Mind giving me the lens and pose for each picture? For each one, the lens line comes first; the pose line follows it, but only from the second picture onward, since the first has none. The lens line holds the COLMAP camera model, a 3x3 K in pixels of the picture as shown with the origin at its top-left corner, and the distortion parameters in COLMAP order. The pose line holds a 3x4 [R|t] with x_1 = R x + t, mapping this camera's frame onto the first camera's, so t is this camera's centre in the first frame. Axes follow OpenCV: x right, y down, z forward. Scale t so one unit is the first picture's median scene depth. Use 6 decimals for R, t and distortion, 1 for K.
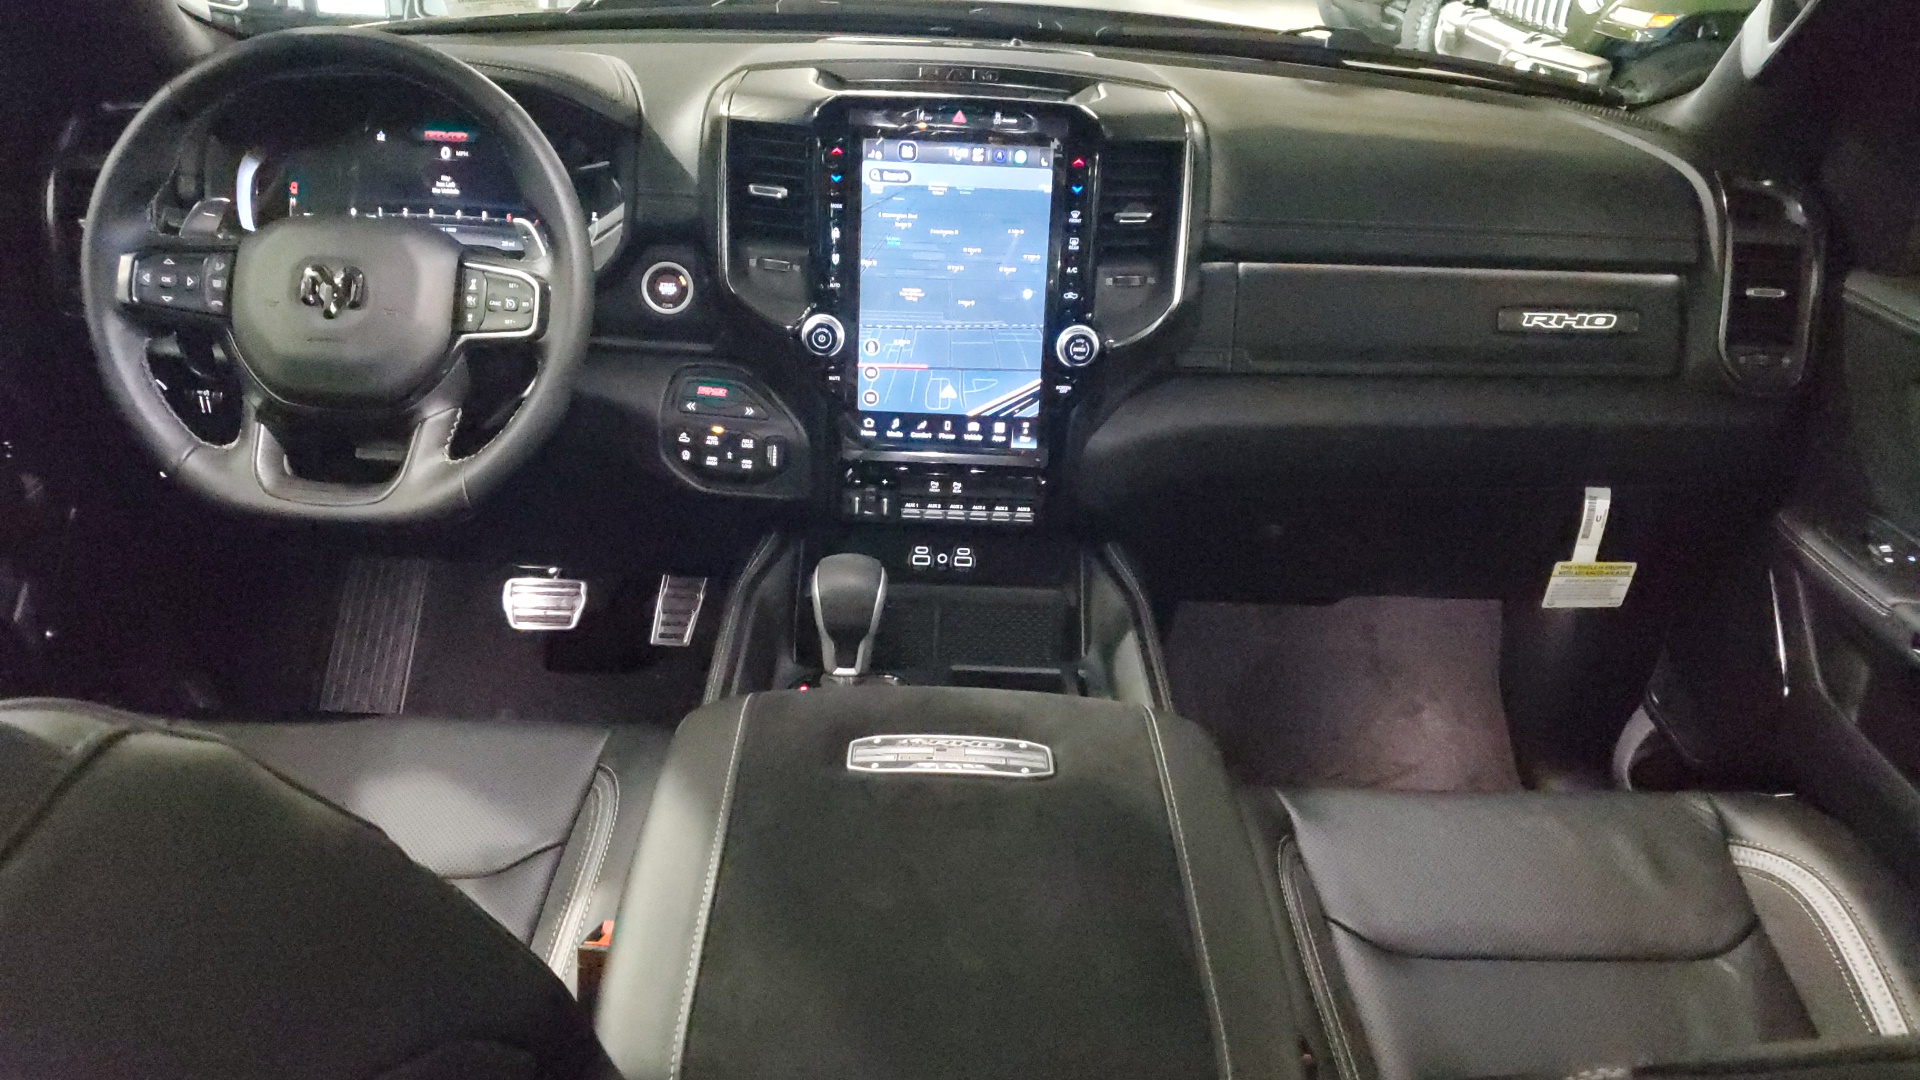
lens RADIAL K [[1444.1, 0, 960.0], [0, 1444.1, 540.0], [0, 0, 1]] dist [0.217014, -0.696342]
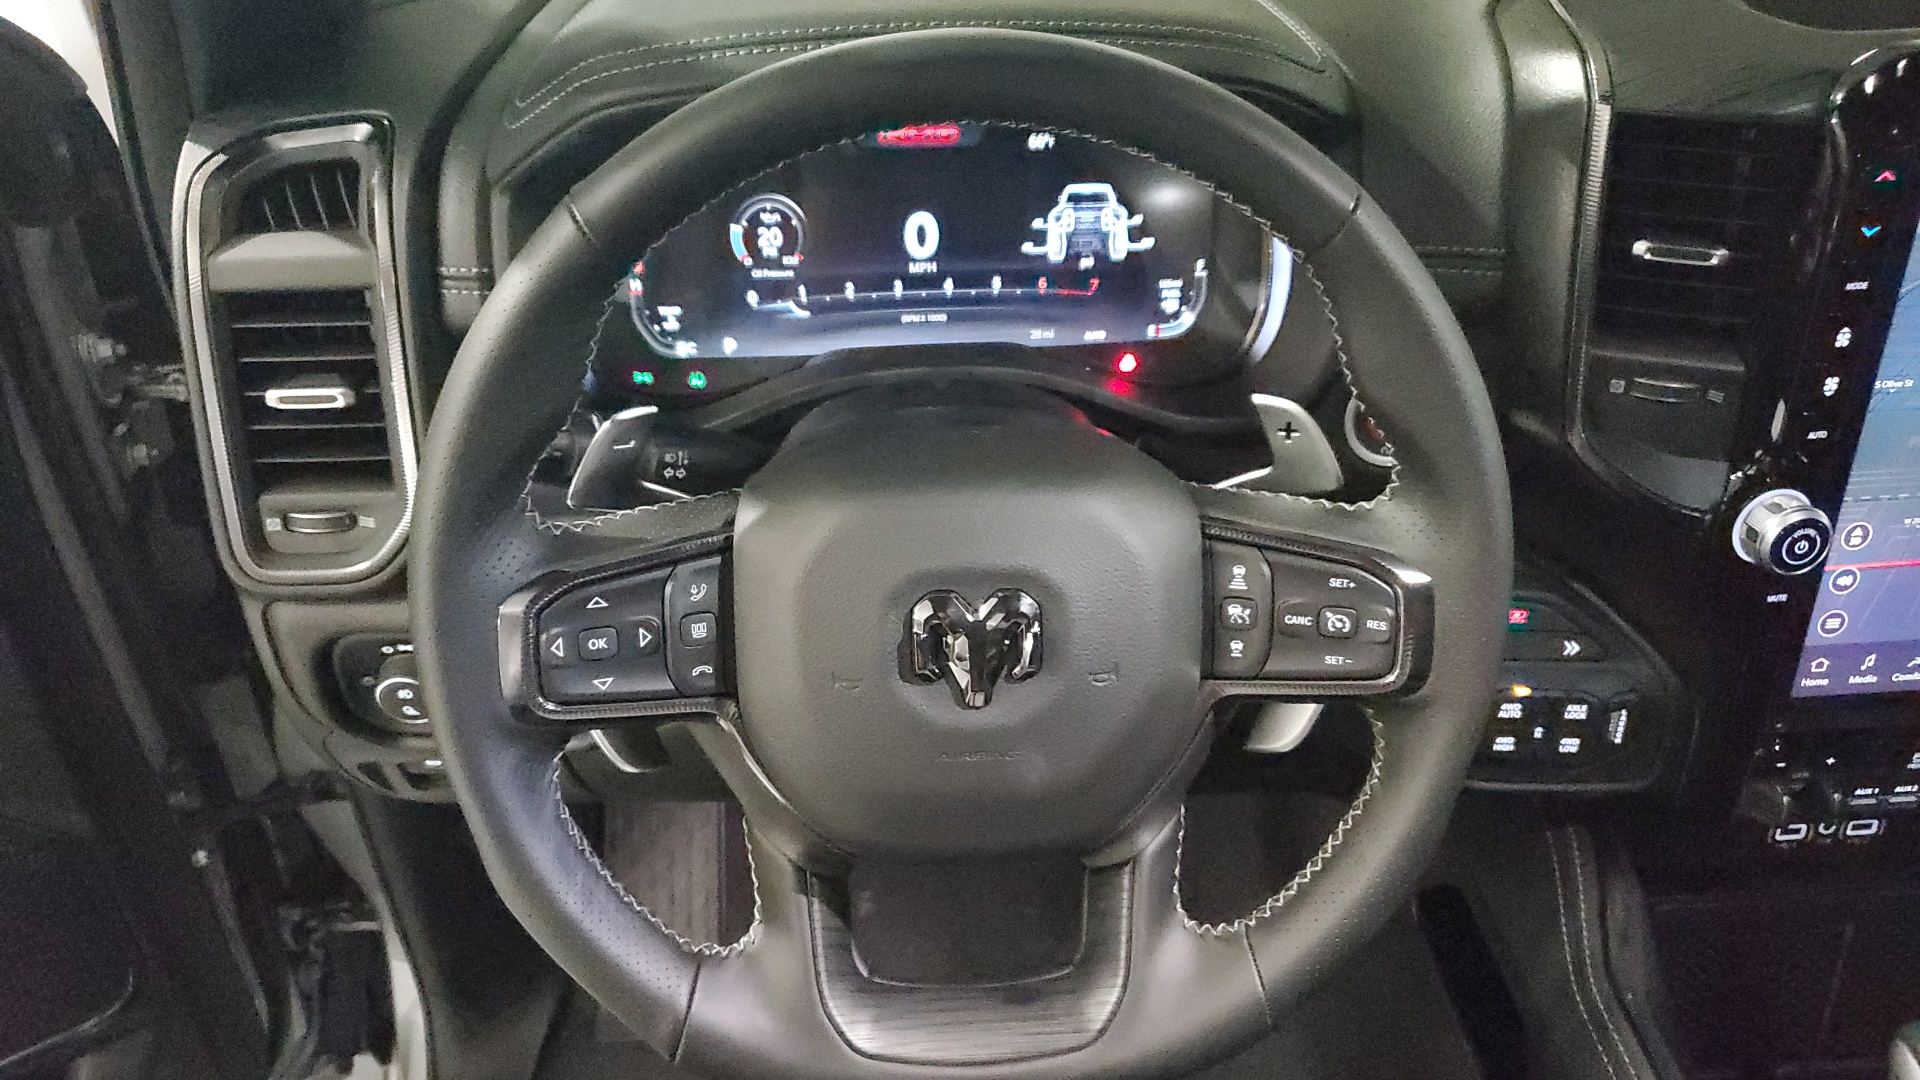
lens RADIAL K [[1500.2, 0, 960.4], [0, 1500.2, 618.4], [0, 0, 1]] dist [0.006033, 0.003948]
pose [[0.996954, -0.077948, -0.002683, -0.384436], [0.076624, 0.972431, 0.220244, -0.249871], [-0.014558, -0.219779, 0.975441, 0.481498]]
